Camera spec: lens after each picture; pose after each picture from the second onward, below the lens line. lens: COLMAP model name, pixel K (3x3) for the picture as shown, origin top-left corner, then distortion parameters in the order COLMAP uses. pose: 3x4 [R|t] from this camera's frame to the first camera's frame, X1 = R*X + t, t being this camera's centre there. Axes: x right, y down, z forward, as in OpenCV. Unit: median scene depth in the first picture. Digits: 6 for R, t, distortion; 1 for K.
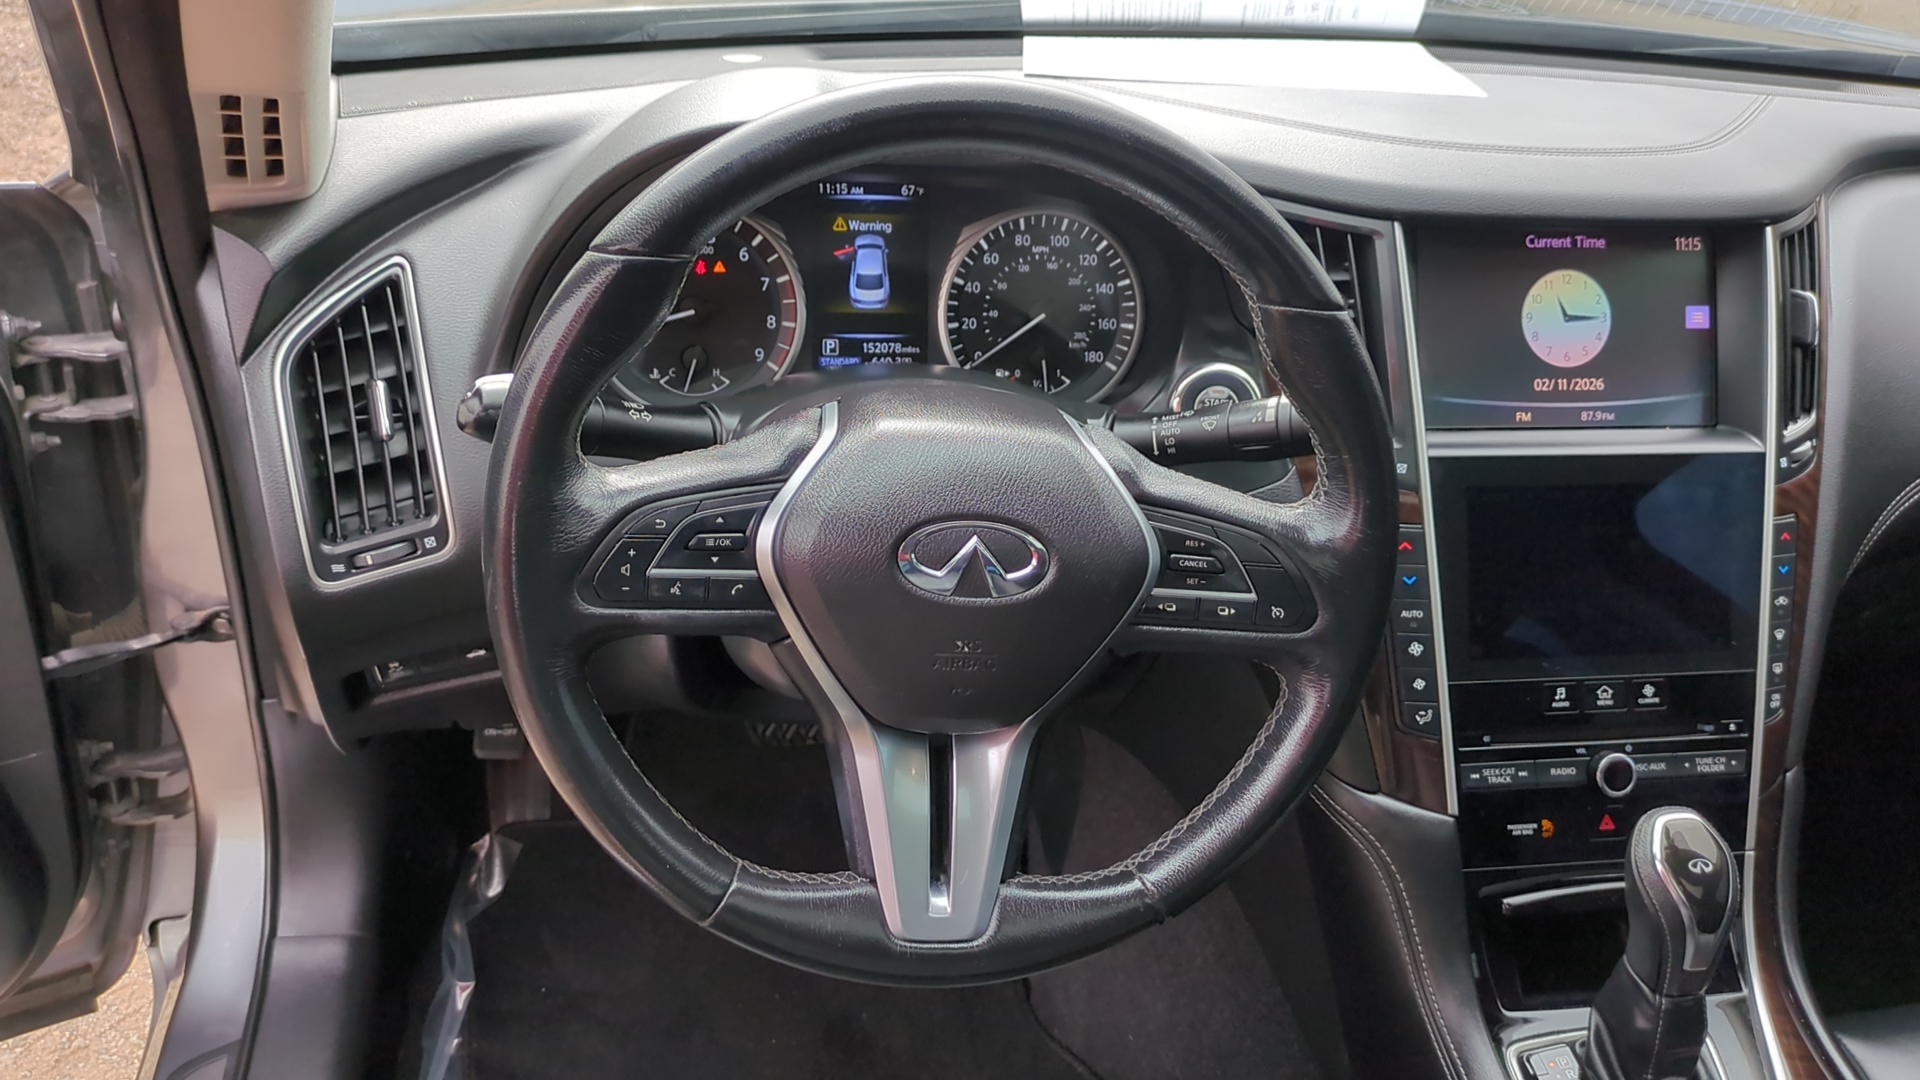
lens RADIAL K [[1666.6, 0, 974.0], [0, 1666.6, 544.3], [0, 0, 1]] dist [0.062993, -0.060134]
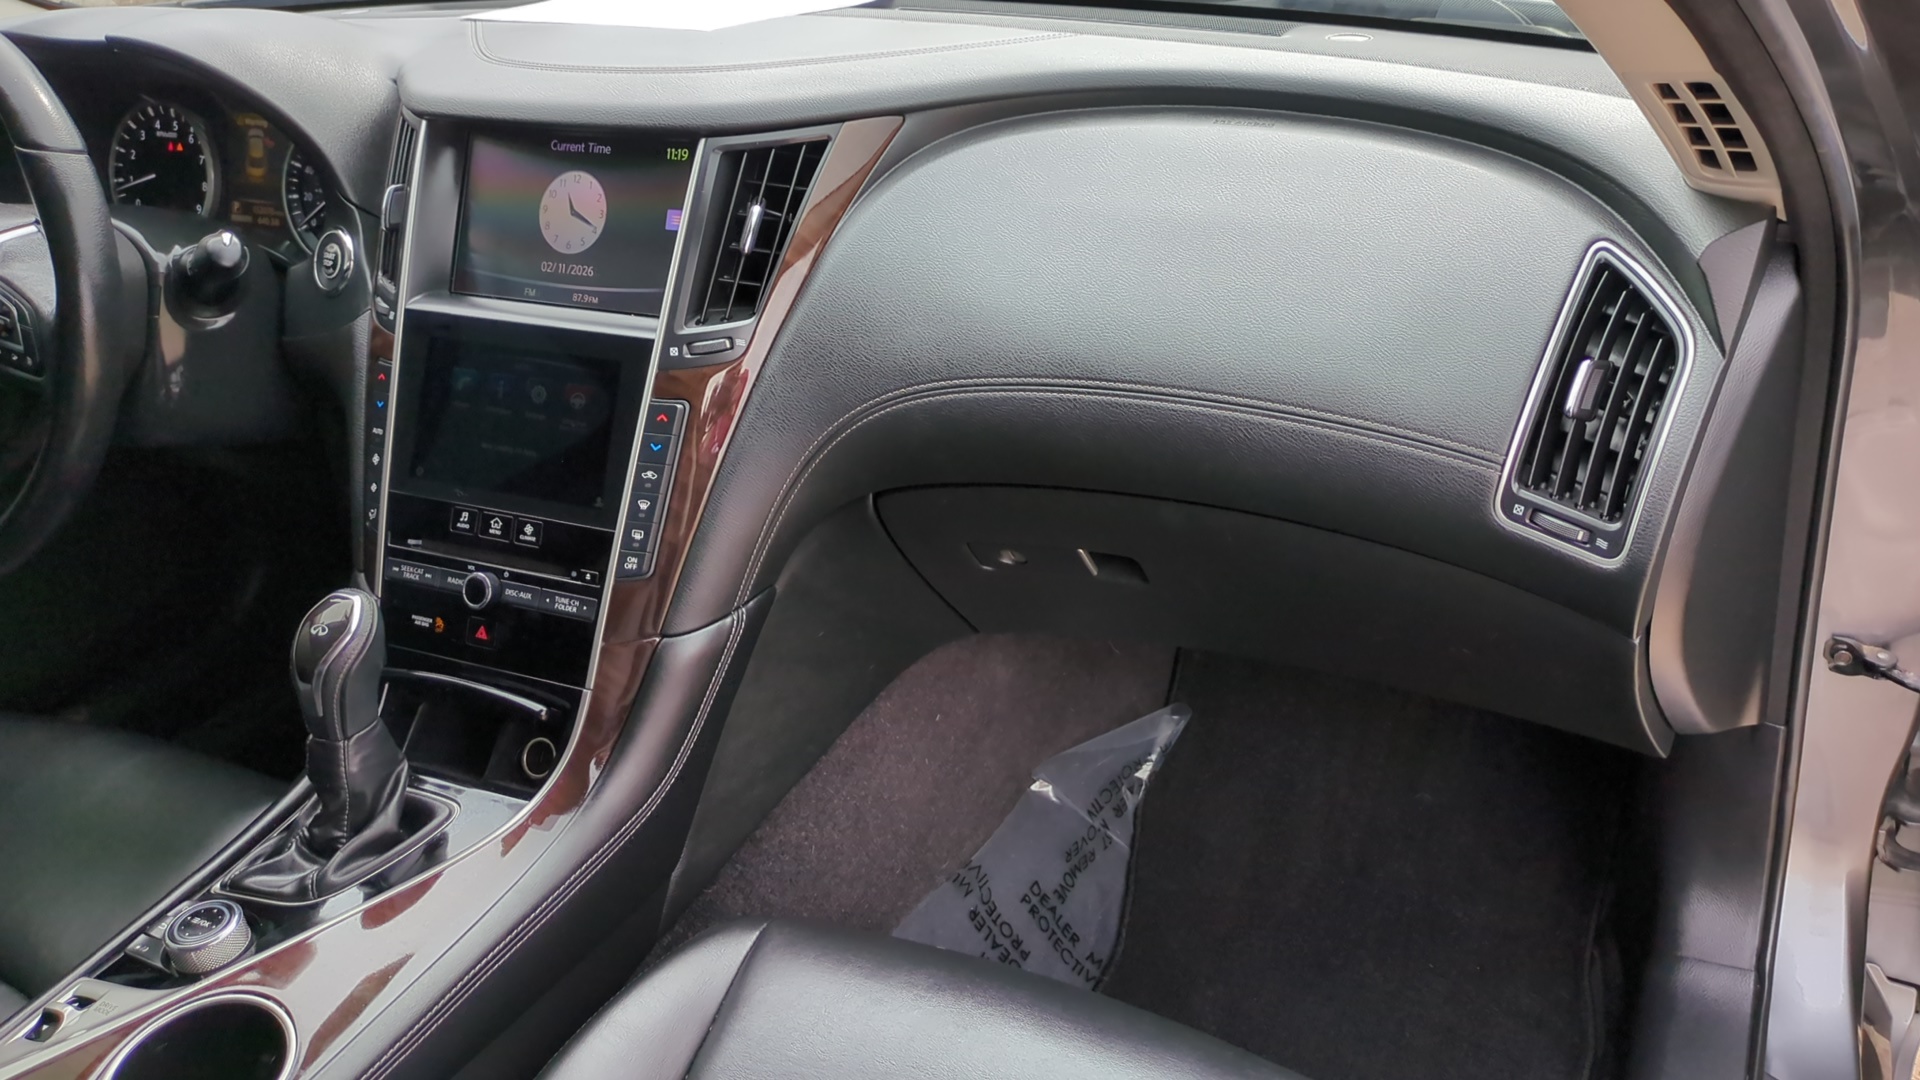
lens RADIAL K [[1666.6, 0, 960.4], [0, 1666.6, 547.0], [0, 0, 1]] dist [0.062993, -0.060134]
pose [[0.784556, 0.162625, -0.598352, 1.327587], [-0.176795, 0.983607, 0.035521, 0.005217], [0.594320, 0.077918, 0.800445, 0.253065]]
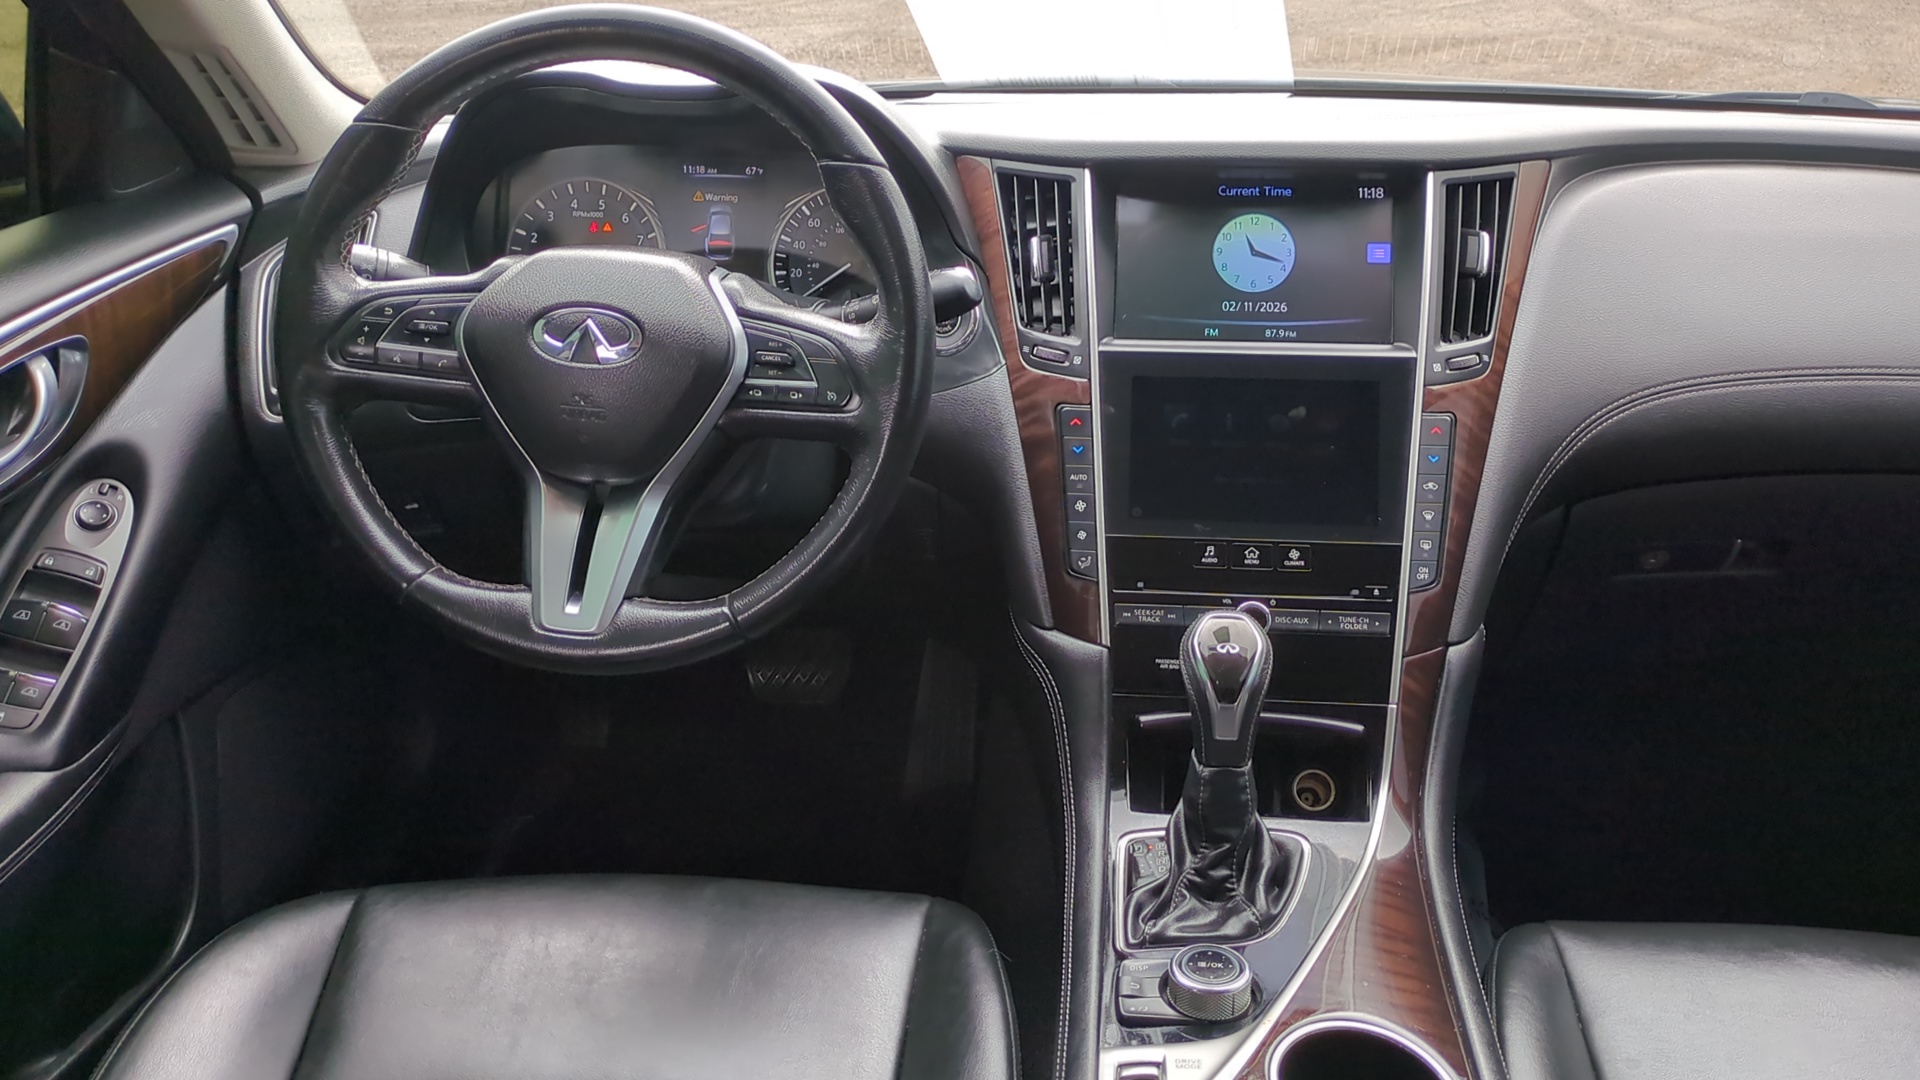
lens RADIAL K [[1666.6, 0, 972.4], [0, 1666.6, 546.2], [0, 0, 1]] dist [0.062993, -0.060134]
pose [[0.959253, 0.021843, -0.281702, 0.511504], [-0.067441, 0.985890, -0.153205, 0.271277], [0.274381, 0.165961, 0.947192, -0.144641]]
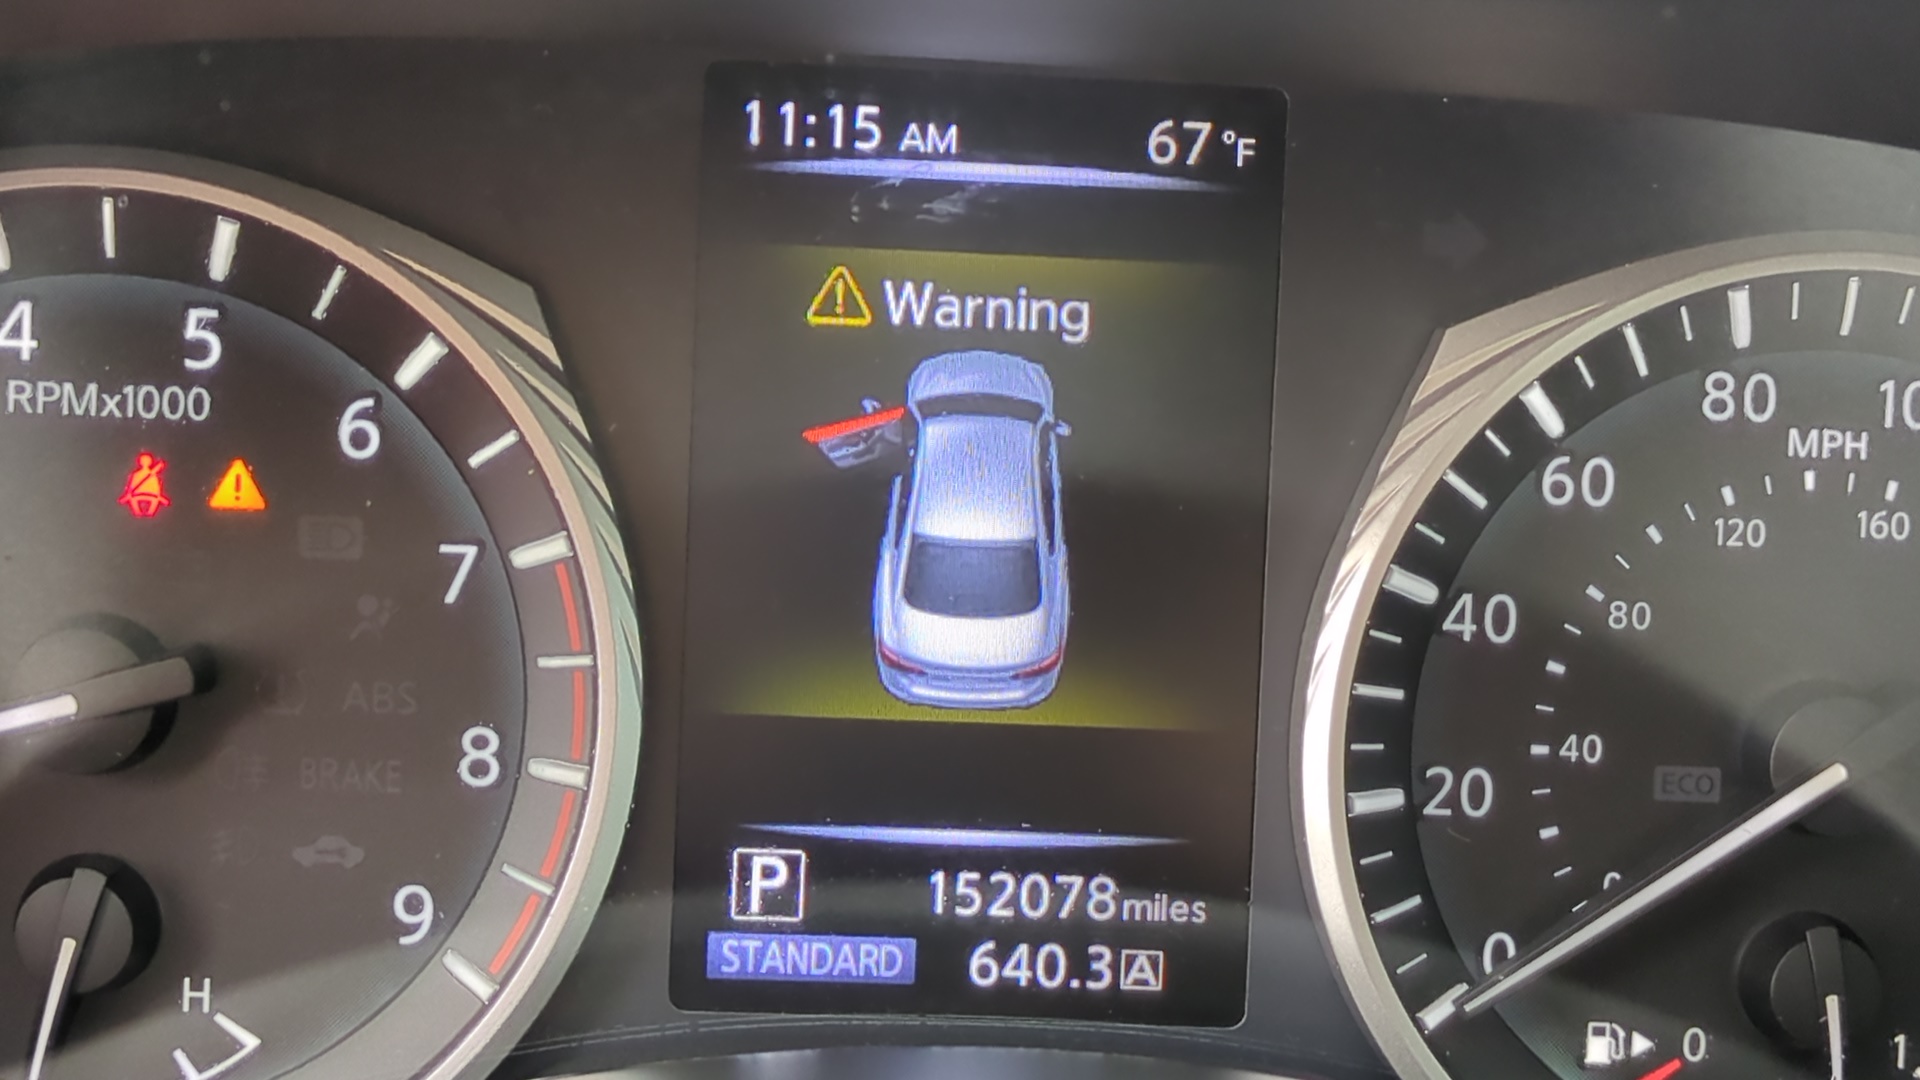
lens RADIAL K [[3079.5, 0, 1012.5], [0, 3079.5, 500.9], [0, 0, 1]] dist [0.044225, 0.000000]
pose [[0.987693, 0.033593, -0.152753, -0.000371], [-0.054886, 0.988994, -0.137396, -0.117637], [0.146456, 0.144089, 0.978667, 0.645943]]
